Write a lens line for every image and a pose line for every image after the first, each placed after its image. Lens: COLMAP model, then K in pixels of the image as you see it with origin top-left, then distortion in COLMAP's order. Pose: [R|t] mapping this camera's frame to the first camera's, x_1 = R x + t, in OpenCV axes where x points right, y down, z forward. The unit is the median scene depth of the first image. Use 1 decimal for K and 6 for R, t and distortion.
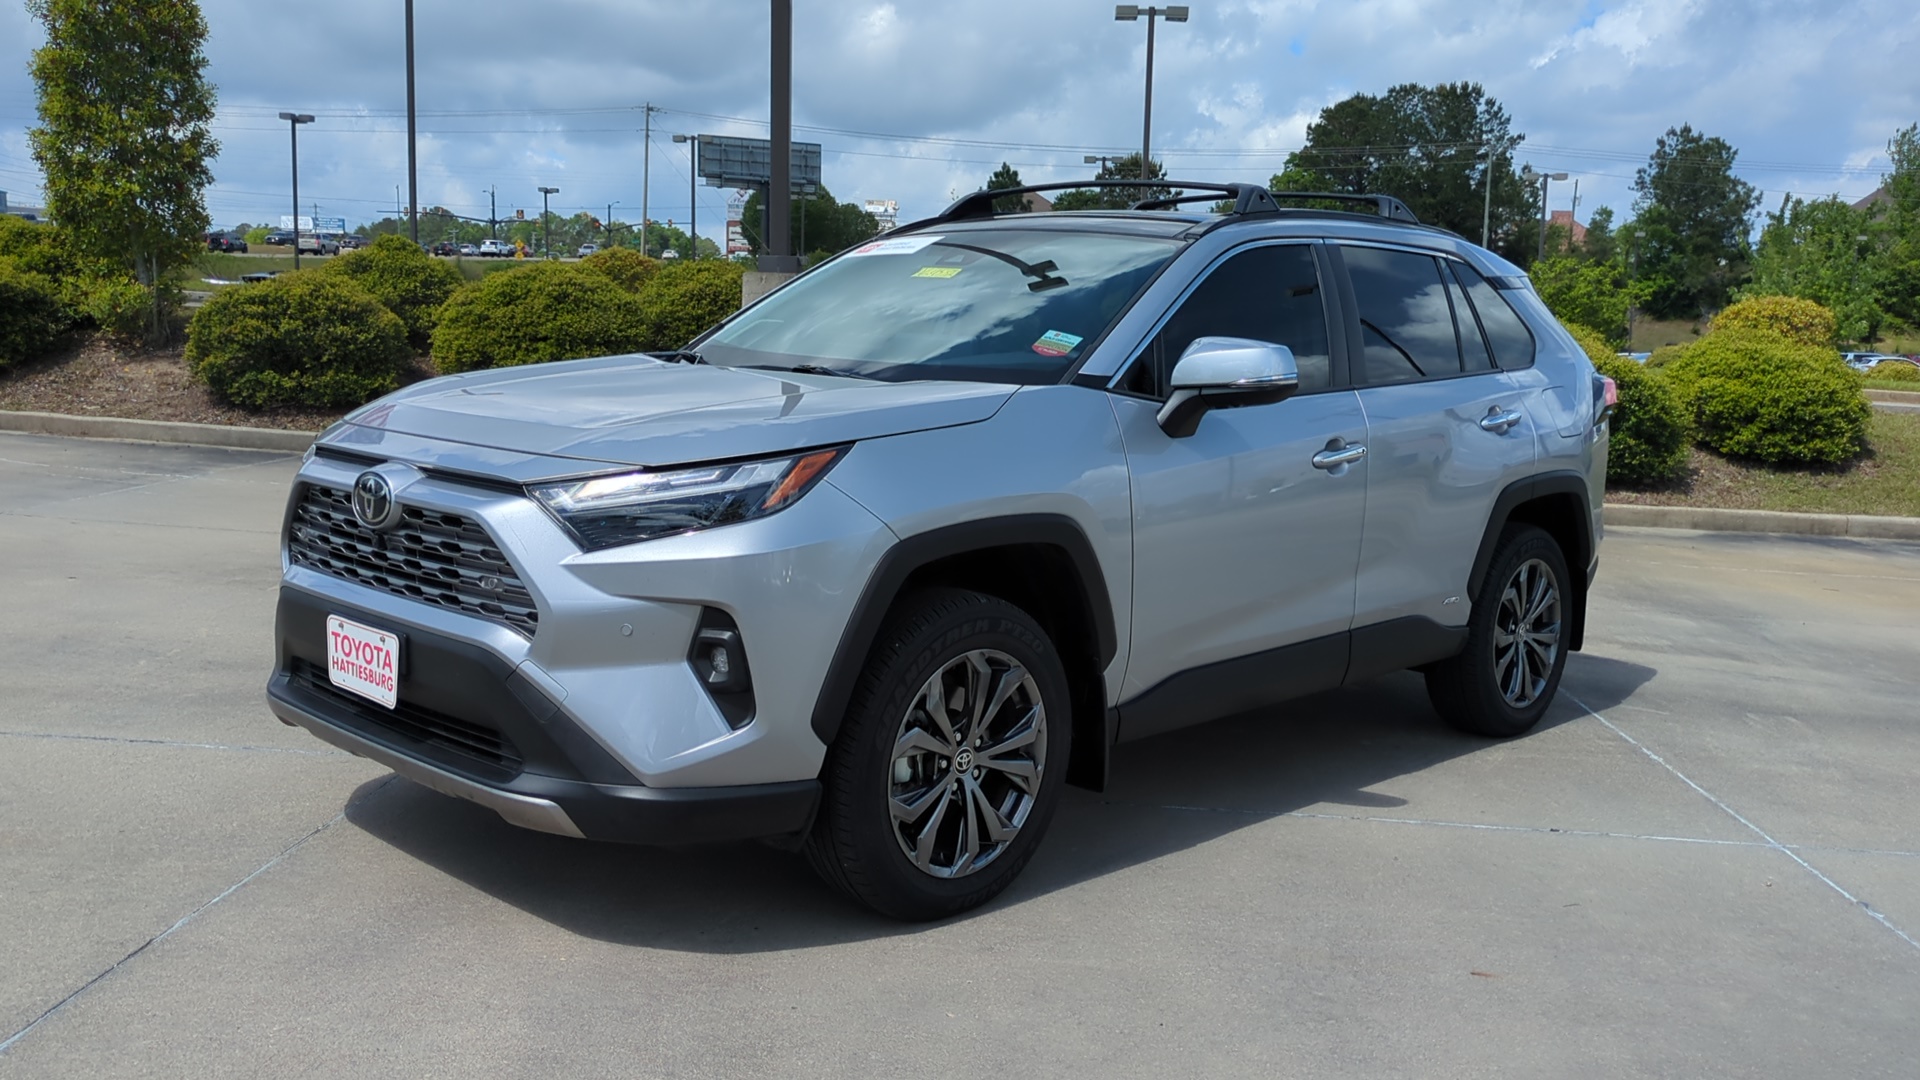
lens RADIAL K [[1656.4, 0, 957.0], [0, 1656.4, 534.3], [0, 0, 1]] dist [0.067625, -0.092724]
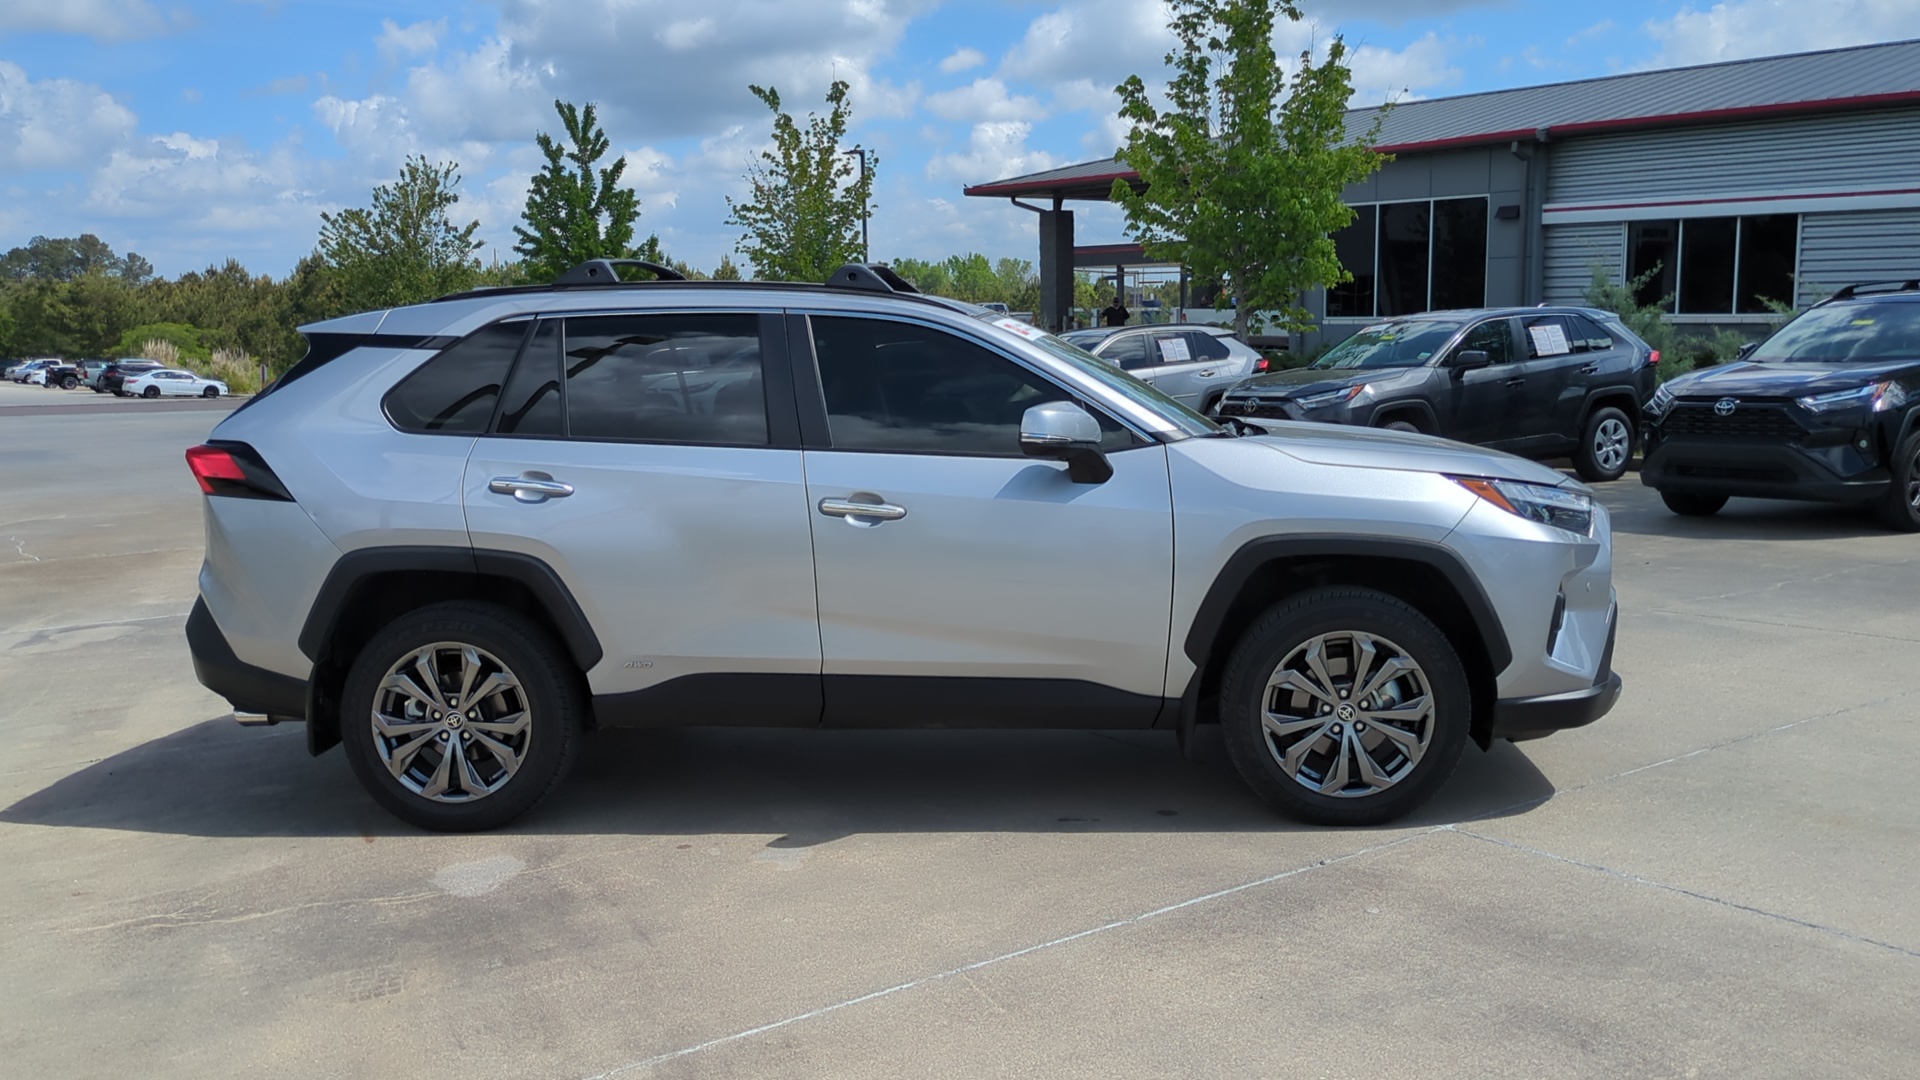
lens RADIAL K [[1656.4, 0, 957.0], [0, 1656.4, 534.3], [0, 0, 1]] dist [0.067625, -0.092724]
pose [[-0.632281, -0.121868, 0.765094, -0.040256], [0.095406, 0.967786, 0.232999, -0.014149], [-0.768842, 0.220315, -0.600286, 0.081147]]
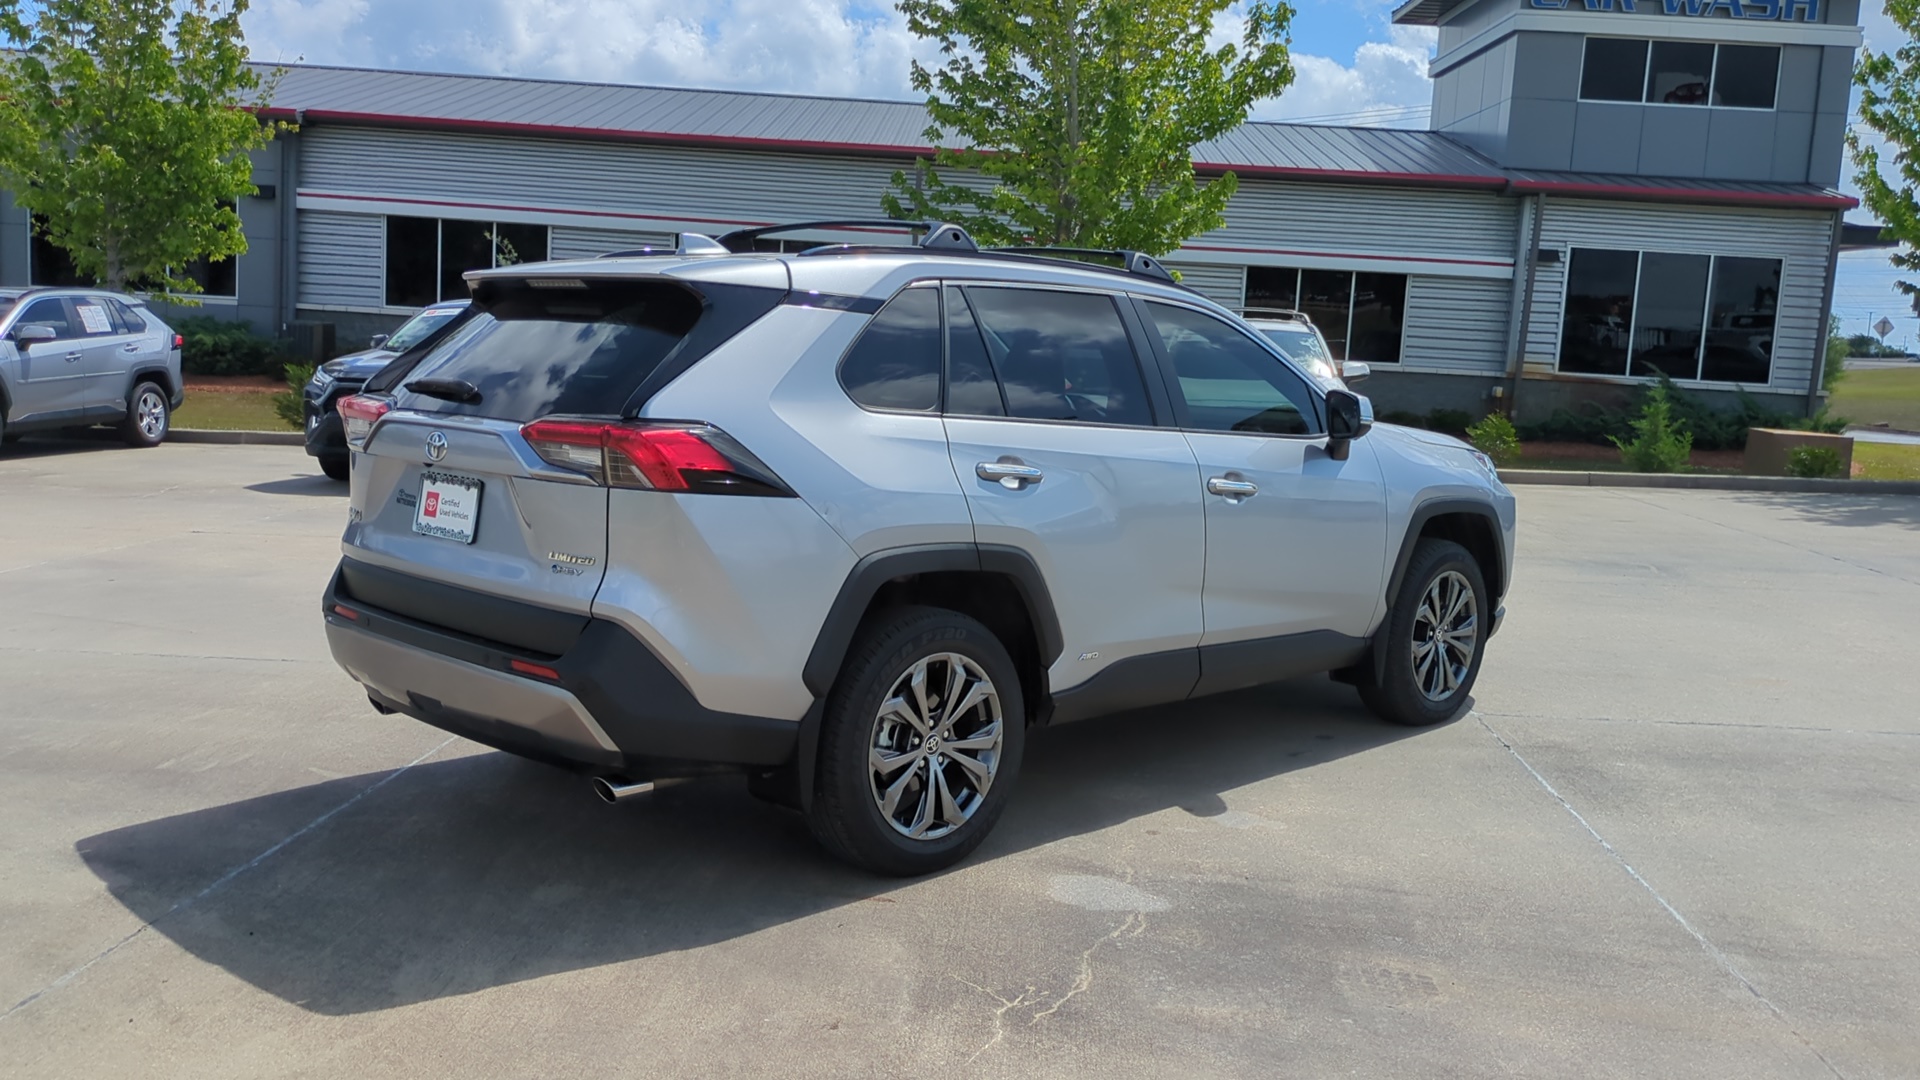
lens RADIAL K [[1656.4, 0, 957.0], [0, 1656.4, 534.3], [0, 0, 1]] dist [0.067625, -0.092724]
pose [[-0.996742, -0.080335, 0.007132, 0.005263], [-0.076060, 0.965730, 0.248154, -0.014540], [-0.026823, 0.246803, -0.968694, 0.103853]]
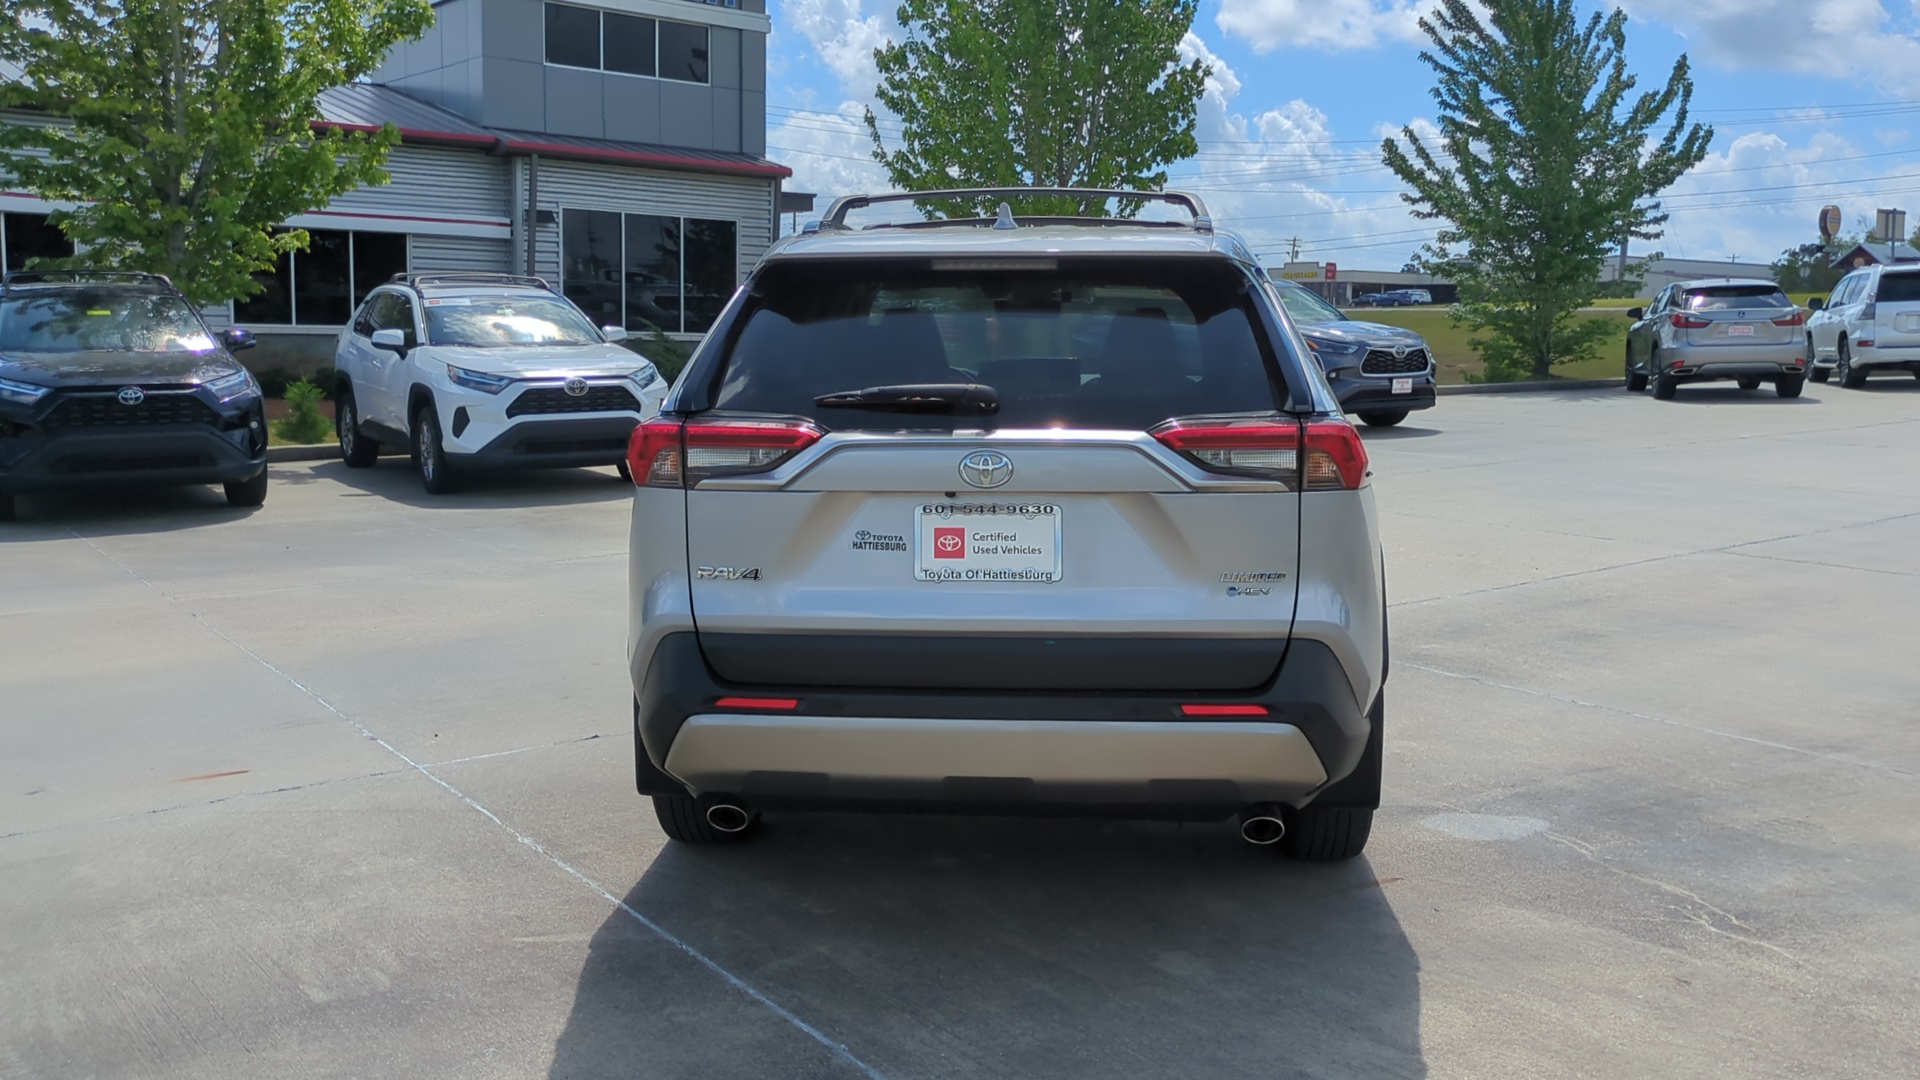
lens RADIAL K [[1656.4, 0, 957.0], [0, 1656.4, 534.3], [0, 0, 1]] dist [0.067625, -0.092724]
pose [[-0.772188, 0.041016, -0.634069, 0.039707], [-0.114937, 0.972435, 0.202877, -0.010867], [0.624912, 0.229537, -0.746189, 0.088553]]
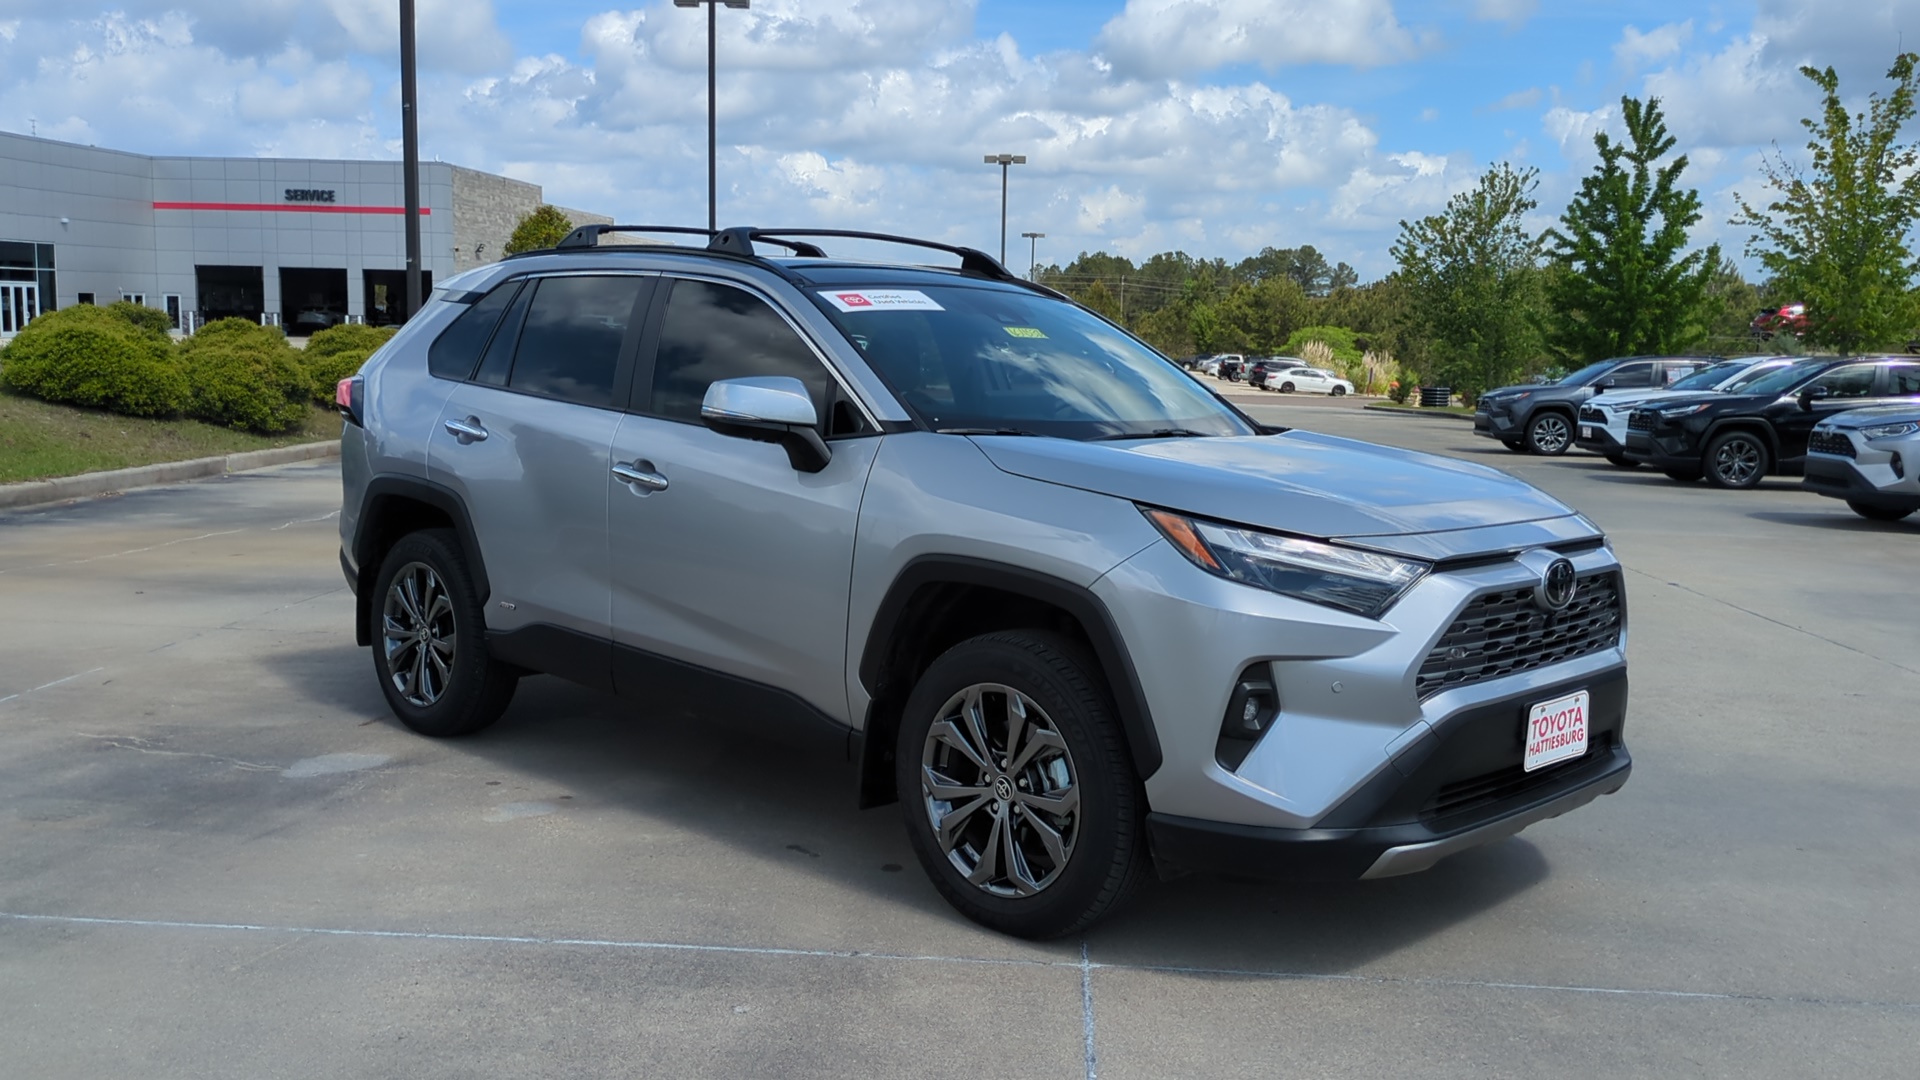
lens RADIAL K [[1656.4, 0, 957.0], [0, 1656.4, 534.3], [0, 0, 1]] dist [0.067625, -0.092724]
pose [[0.006568, -0.157309, 0.987528, -0.047691], [0.103975, 0.982304, 0.155785, -0.008819], [-0.994558, 0.101655, 0.022807, 0.045402]]
